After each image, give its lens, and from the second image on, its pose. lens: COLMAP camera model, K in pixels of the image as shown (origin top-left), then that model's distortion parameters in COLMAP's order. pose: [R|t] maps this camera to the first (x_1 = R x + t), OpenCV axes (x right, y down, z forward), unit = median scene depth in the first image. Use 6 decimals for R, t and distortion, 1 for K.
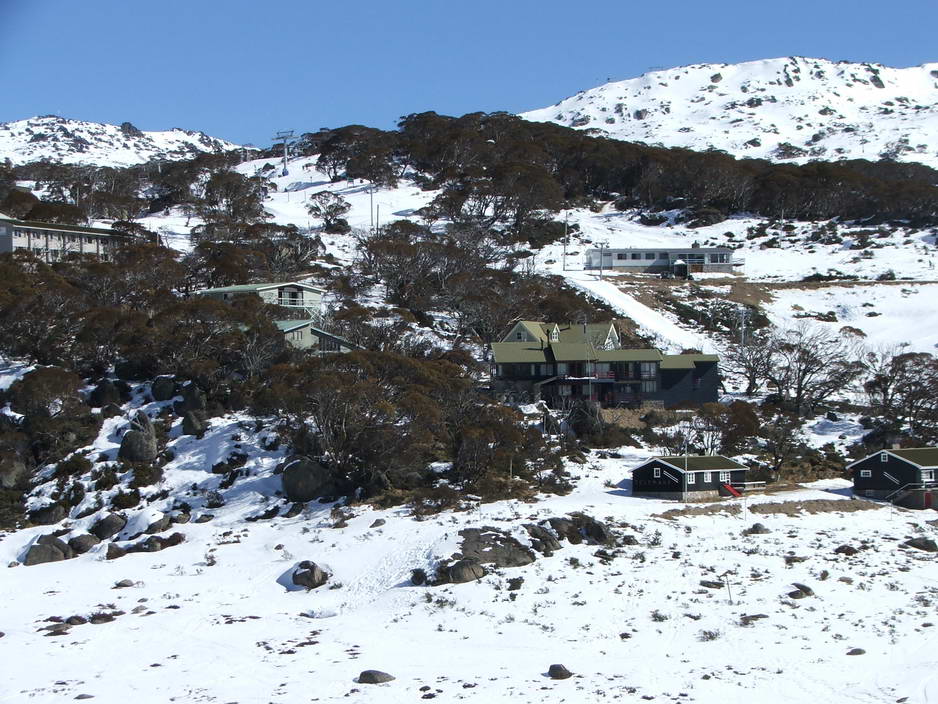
lens RADIAL K [[2719.4, 0, 468.9], [0, 2719.4, 352.7], [0, 0, 1]] dist [0.168962, 0.000000]
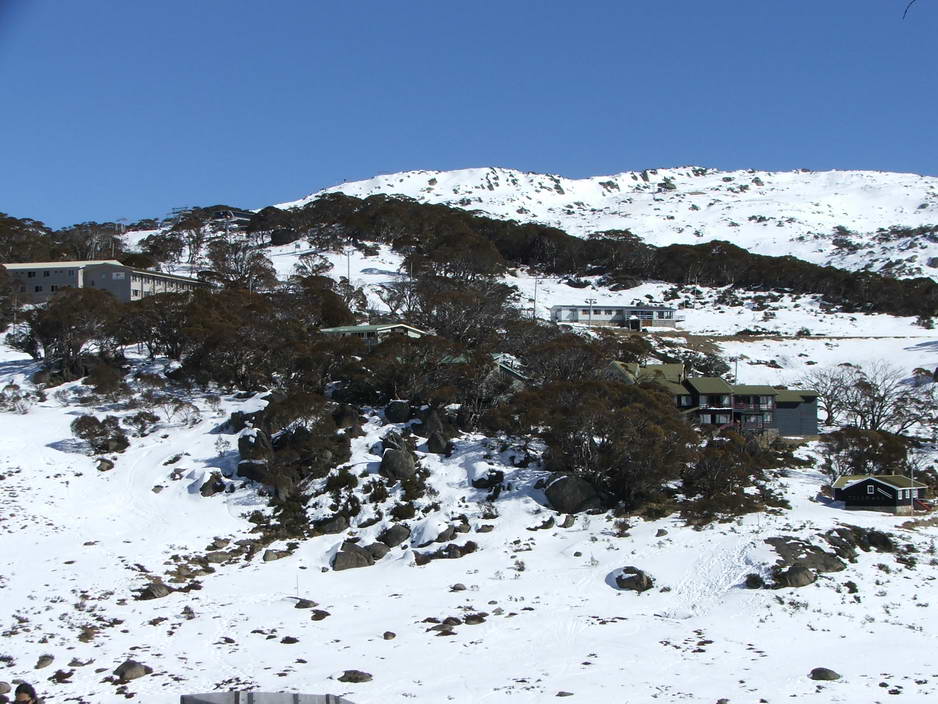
lens RADIAL K [[2116.3, 0, 469.3], [0, 2116.3, 352.7], [0, 0, 1]] dist [0.071832, 0.000000]
pose [[0.983036, 0.016863, 0.182635, -0.169406], [-0.012280, 0.999581, -0.026198, 0.007828], [-0.183001, 0.023511, 0.982832, 0.099522]]
